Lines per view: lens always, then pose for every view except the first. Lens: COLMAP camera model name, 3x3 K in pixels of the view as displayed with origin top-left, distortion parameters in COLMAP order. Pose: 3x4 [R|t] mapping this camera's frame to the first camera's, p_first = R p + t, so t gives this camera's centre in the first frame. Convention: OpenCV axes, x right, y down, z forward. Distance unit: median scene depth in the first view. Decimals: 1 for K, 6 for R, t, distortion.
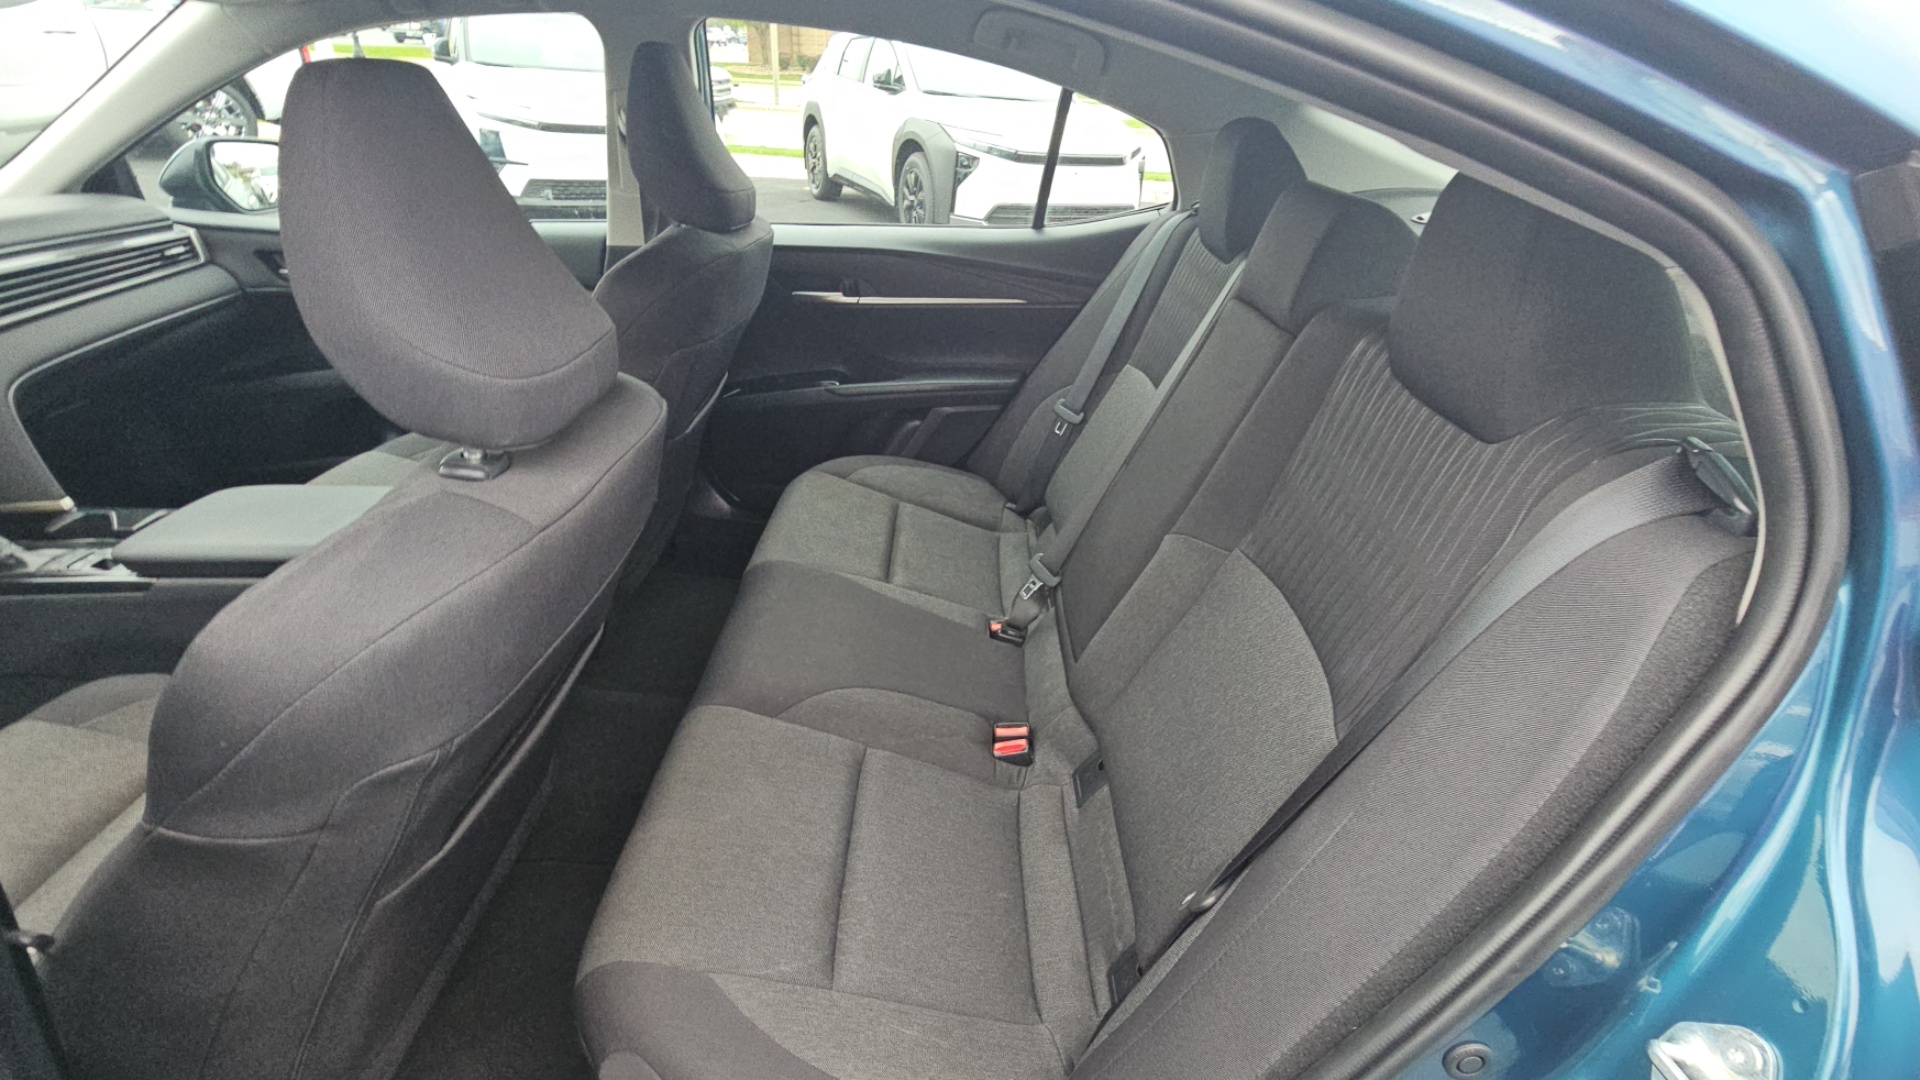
lens RADIAL K [[857.2, 0, 981.5], [0, 857.2, 546.6], [0, 0, 1]] dist [0.007961, -0.007189]
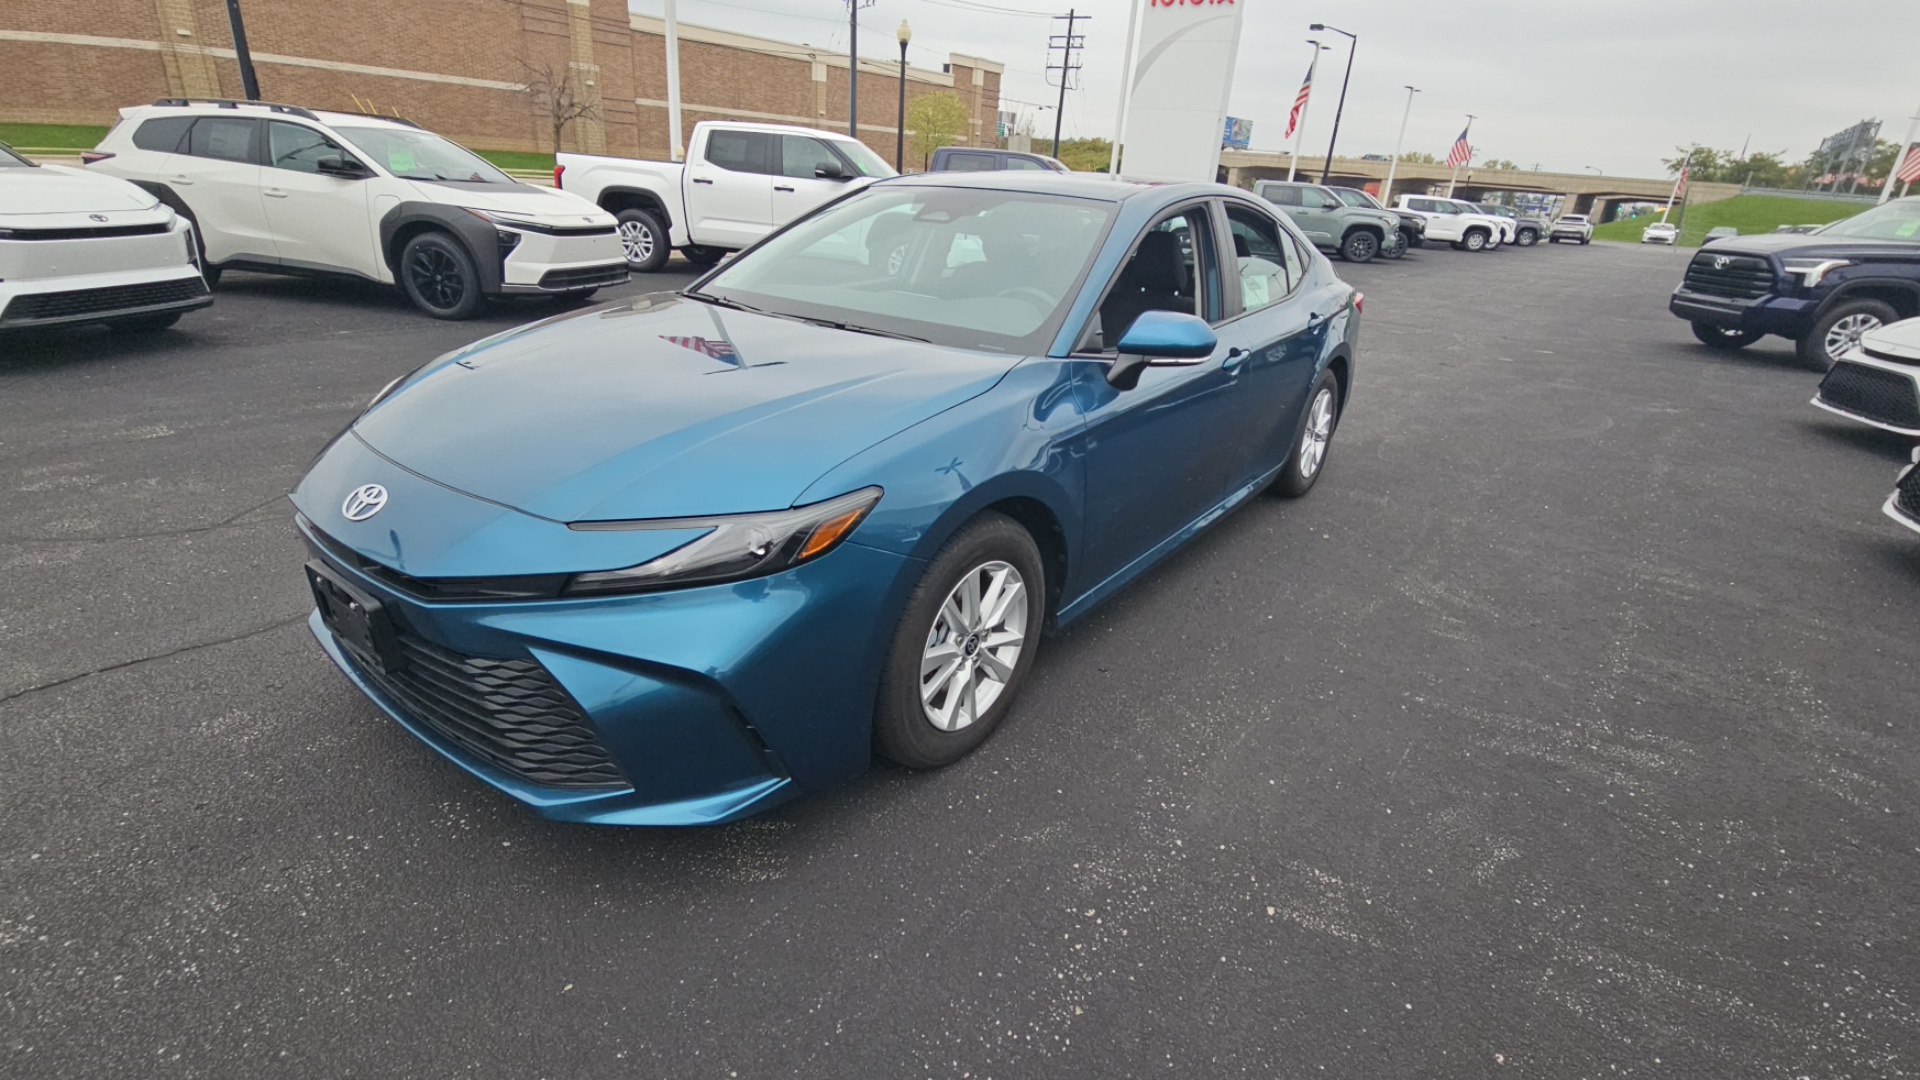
lens RADIAL K [[857.2, 0, 979.2], [0, 857.2, 537.8], [0, 0, 1]] dist [0.007961, -0.007189]
pose [[0.610320, -0.321943, 0.723783, -2.490429], [0.357312, 0.927343, 0.111190, 0.114701], [-0.706992, 0.190755, 0.681011, -0.695473]]
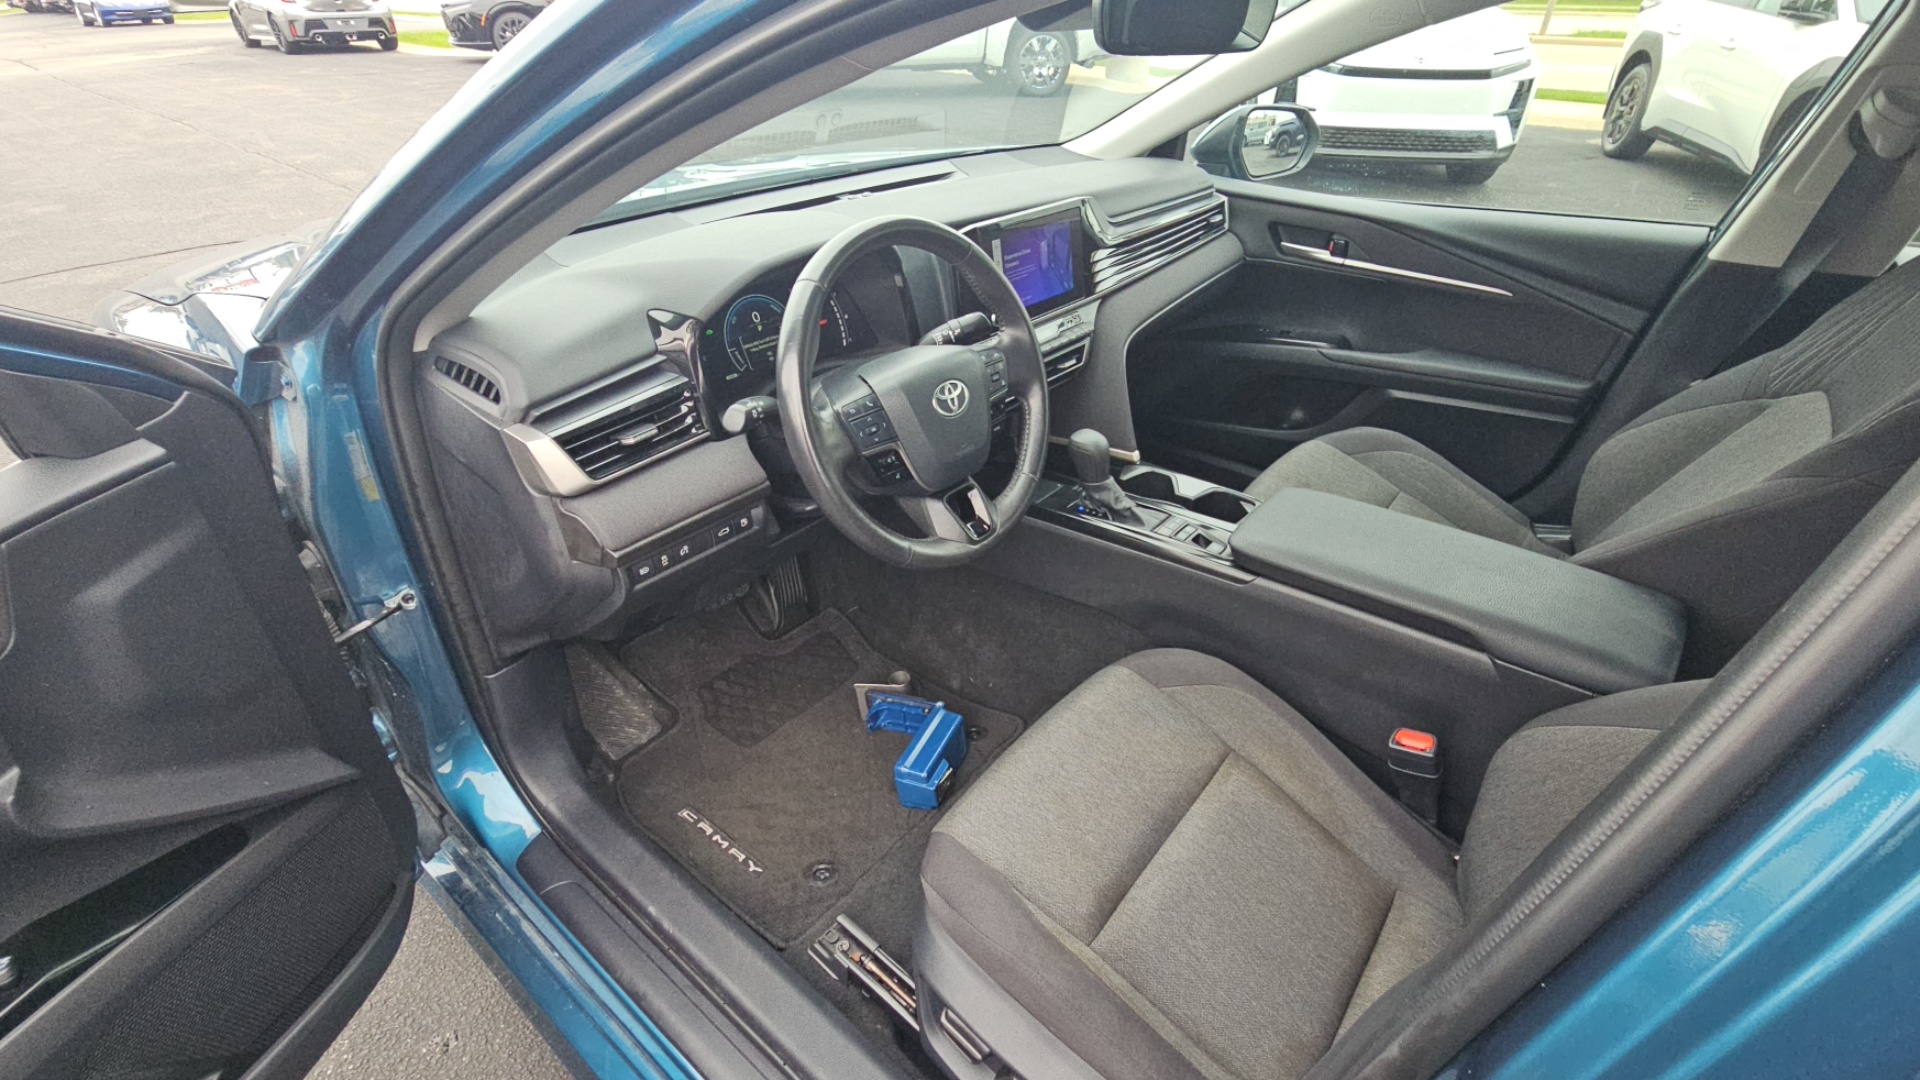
lens RADIAL K [[857.2, 0, 980.2], [0, 857.2, 545.7], [0, 0, 1]] dist [0.007961, -0.007189]
pose [[0.766704, 0.310334, -0.562012, -0.460706], [-0.276032, 0.949709, 0.147848, -0.039523], [0.579630, 0.041778, 0.813808, -0.009580]]
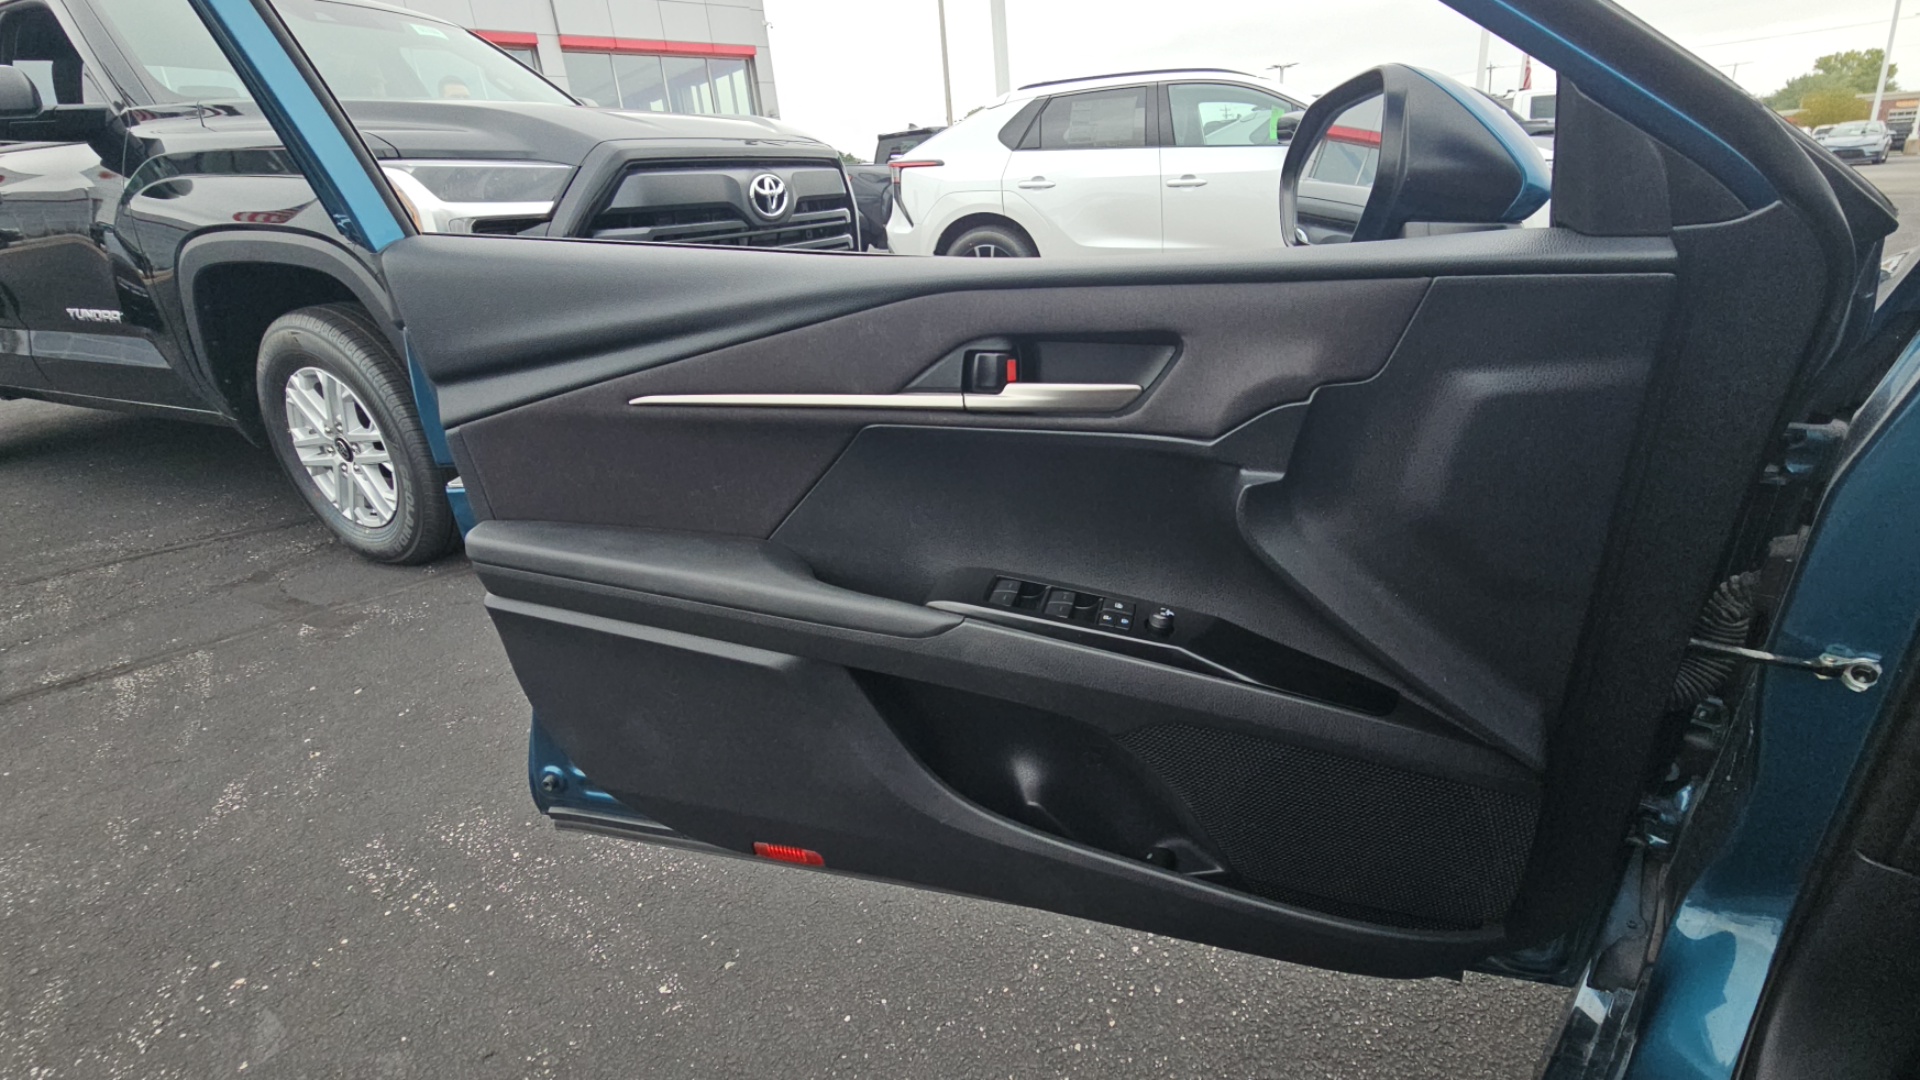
lens RADIAL K [[857.2, 0, 977.9], [0, 857.2, 530.2], [0, 0, 1]] dist [0.007961, -0.007189]
pose [[-0.735077, 0.242639, -0.633078, -0.629816], [-0.301799, 0.719046, 0.626011, 0.050268], [0.607107, 0.651229, -0.455326, 0.173556]]
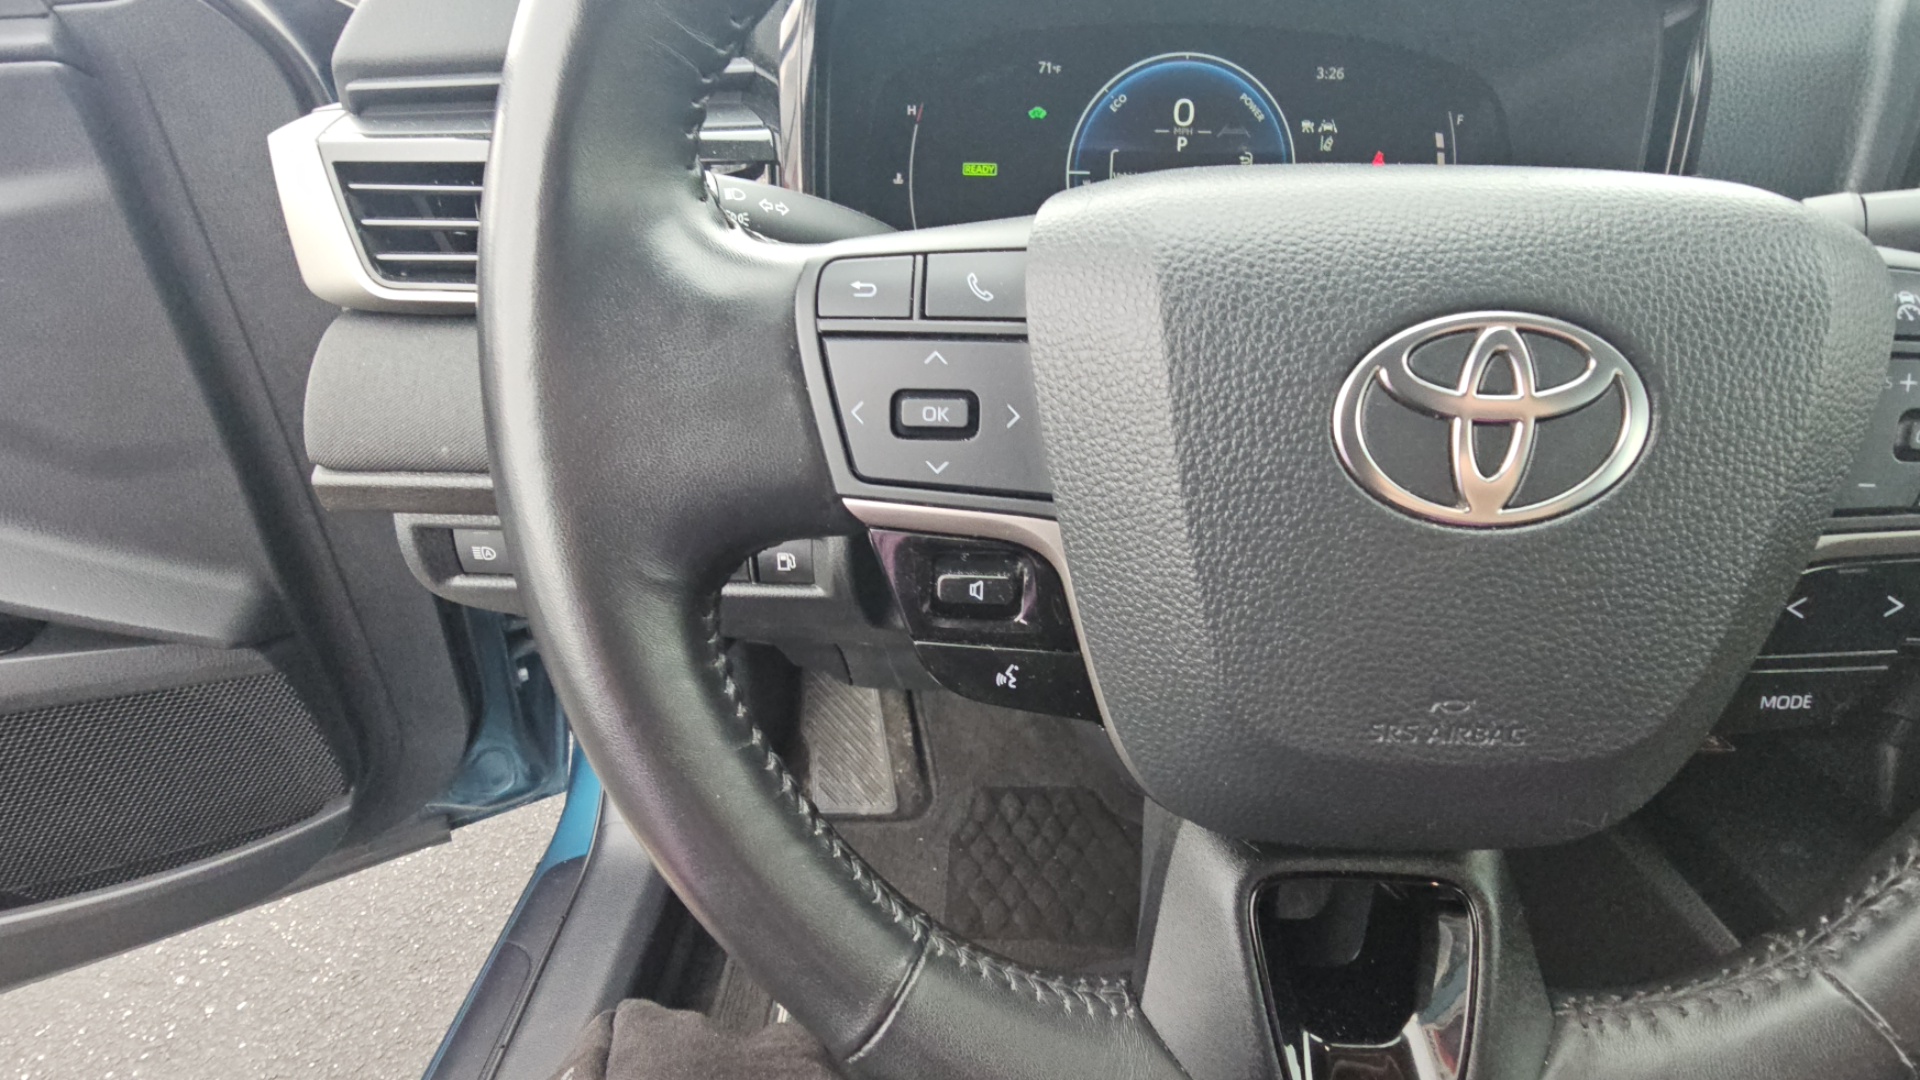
lens RADIAL K [[857.2, 0, 974.8], [0, 857.2, 543.4], [0, 0, 1]] dist [0.007961, -0.007189]
pose [[-0.037539, 0.476936, -0.878136, -0.748775], [-0.485456, 0.759391, 0.433195, -0.045218], [0.873455, 0.442558, 0.203024, 0.393773]]
